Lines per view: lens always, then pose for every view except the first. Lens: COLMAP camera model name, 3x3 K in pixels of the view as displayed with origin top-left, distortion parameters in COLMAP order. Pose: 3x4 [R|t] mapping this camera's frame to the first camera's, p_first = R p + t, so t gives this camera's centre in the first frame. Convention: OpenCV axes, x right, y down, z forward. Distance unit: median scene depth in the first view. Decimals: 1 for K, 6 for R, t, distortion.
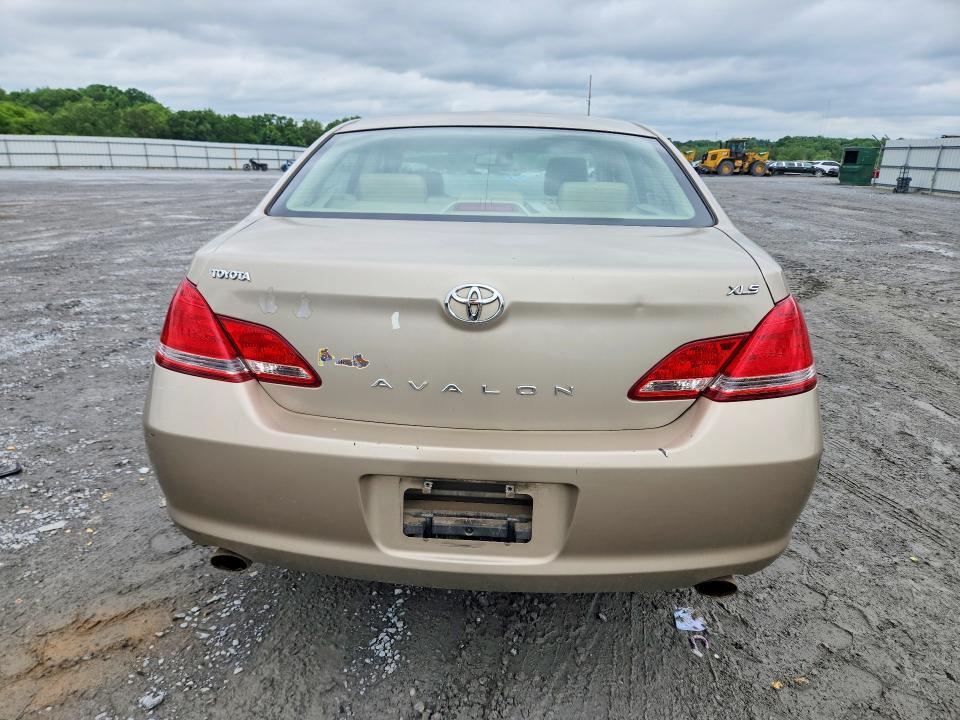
lens RADIAL K [[686.1, 0, 472.0], [0, 686.1, 357.3], [0, 0, 1]] dist [0.064175, -0.062824]
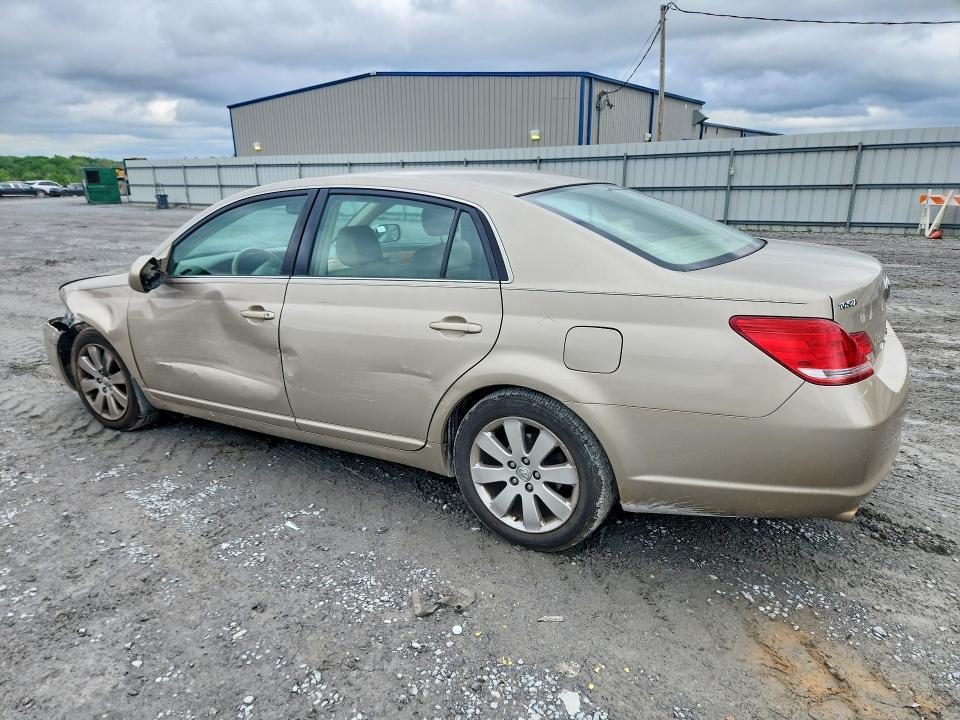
lens RADIAL K [[686.1, 0, 472.0], [0, 686.1, 357.3], [0, 0, 1]] dist [0.064175, -0.062824]
pose [[0.430765, -0.260404, 0.864078, -0.110472], [0.275947, 0.949614, 0.148615, -0.025087], [-0.859241, 0.174422, 0.480918, 0.057934]]
